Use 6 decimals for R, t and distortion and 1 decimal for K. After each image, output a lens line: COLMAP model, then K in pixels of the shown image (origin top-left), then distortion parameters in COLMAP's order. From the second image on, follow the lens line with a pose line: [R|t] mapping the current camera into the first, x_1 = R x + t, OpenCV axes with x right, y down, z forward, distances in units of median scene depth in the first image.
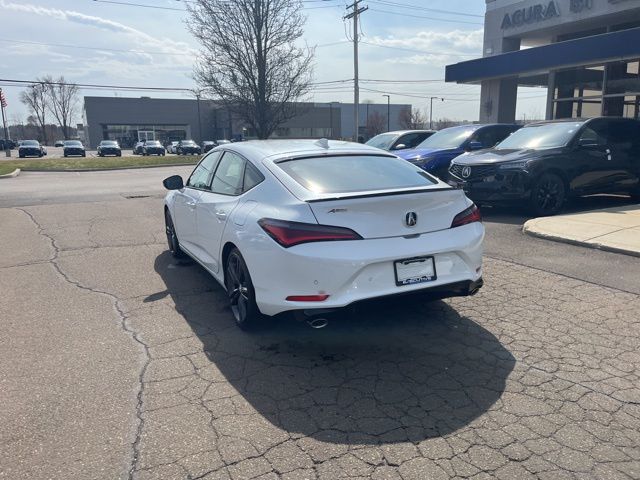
lens RADIAL K [[483.3, 0, 315.2], [0, 483.3, 243.3], [0, 0, 1]] dist [0.075545, -0.096989]
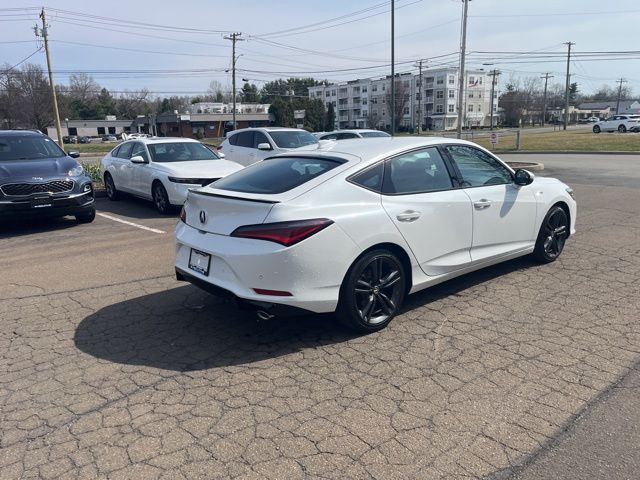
lens RADIAL K [[483.3, 0, 318.3], [0, 483.3, 237.4], [0, 0, 1]] dist [0.075545, -0.096989]
pose [[0.229953, 0.223295, -0.947239, 1.099780], [-0.177578, 0.966609, 0.184752, -0.213598], [0.956863, 0.125725, 0.261927, 0.777328]]
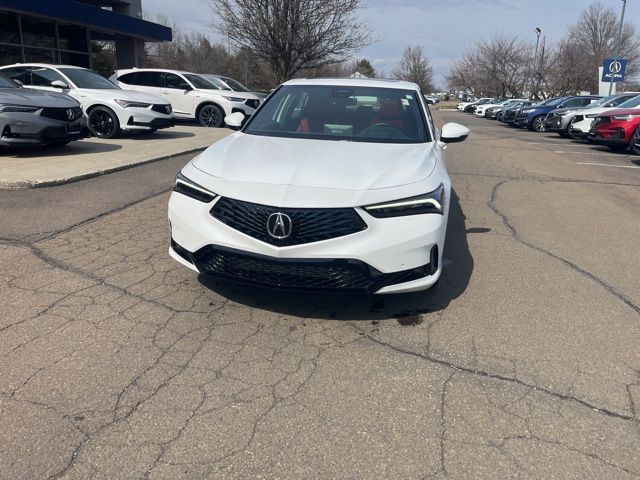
lens RADIAL K [[483.3, 0, 318.5], [0, 483.3, 236.3], [0, 0, 1]] dist [0.075545, -0.096989]
pose [[-0.783692, -0.183117, 0.593545, -0.813867], [0.110546, 0.899186, 0.423372, -0.438481], [-0.611234, 0.397407, -0.684442, 2.309466]]
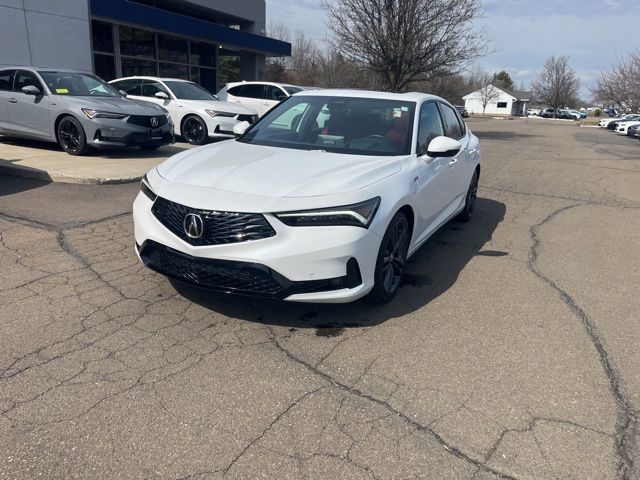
lens RADIAL K [[483.3, 0, 318.6], [0, 483.3, 246.2], [0, 0, 1]] dist [0.075545, -0.096989]
pose [[-0.597384, -0.237616, 0.765945, -1.030996], [0.134365, 0.911939, 0.387702, -0.398703], [-0.790619, 0.334523, -0.512850, 2.110840]]
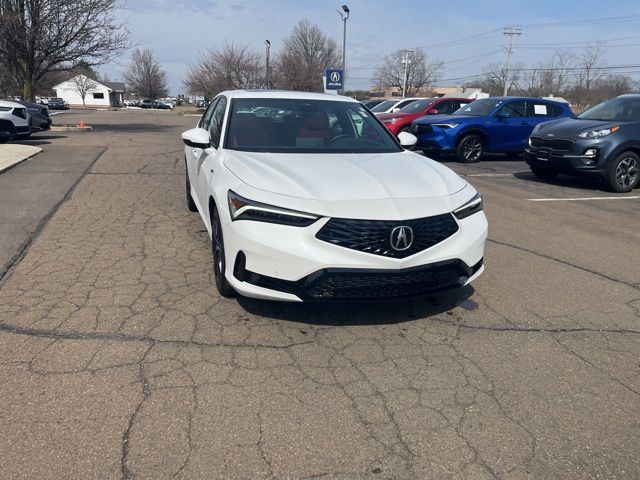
lens RADIAL K [[483.3, 0, 318.1], [0, 483.3, 235.3], [0, 0, 1]] dist [0.075545, -0.096989]
pose [[-0.989849, -0.043592, 0.135272, -0.350357], [0.021865, 0.893759, 0.448014, -0.491724], [-0.140431, 0.446424, -0.883733, 2.507374]]
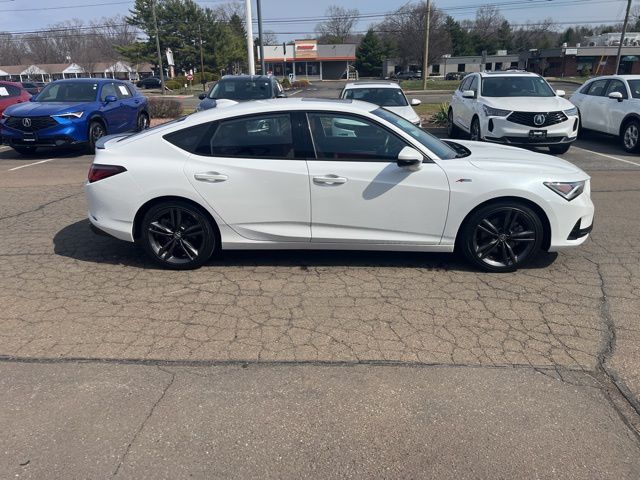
lens RADIAL K [[483.3, 0, 319.1], [0, 483.3, 243.6], [0, 0, 1]] dist [0.075545, -0.096989]
pose [[-0.497527, 0.310775, -0.809868, 0.993845], [-0.152191, 0.887867, 0.434201, -0.470319], [0.853994, 0.339281, -0.394441, 1.854696]]
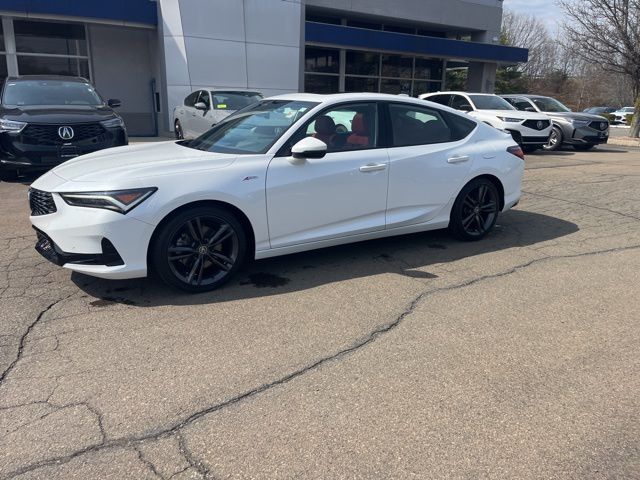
lens RADIAL K [[483.3, 0, 318.4], [0, 483.3, 233.6], [0, 0, 1]] dist [0.075545, -0.096989]
pose [[-0.091521, -0.237461, 0.967076, -1.323823], [0.190478, 0.949045, 0.251060, -0.243572], [-0.977416, 0.207184, -0.041626, 1.407521]]
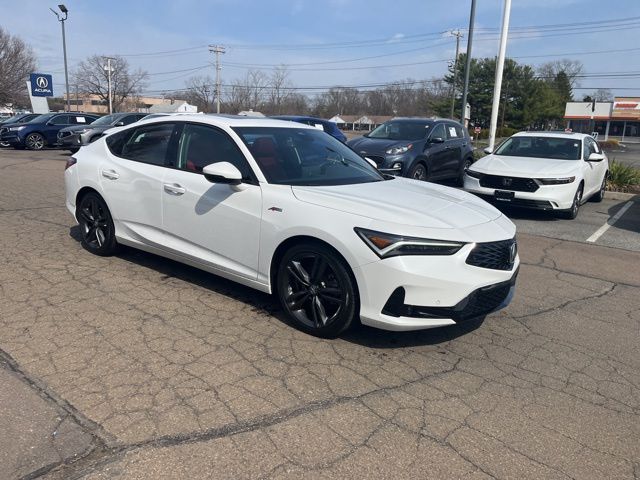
lens RADIAL K [[483.3, 0, 318.4], [0, 483.3, 236.7], [0, 0, 1]] dist [0.075545, -0.096989]
pose [[-0.906061, 0.077536, -0.415983, 0.267029], [-0.108905, 0.907223, 0.406308, -0.501649], [0.408893, 0.413443, -0.813555, 2.409101]]
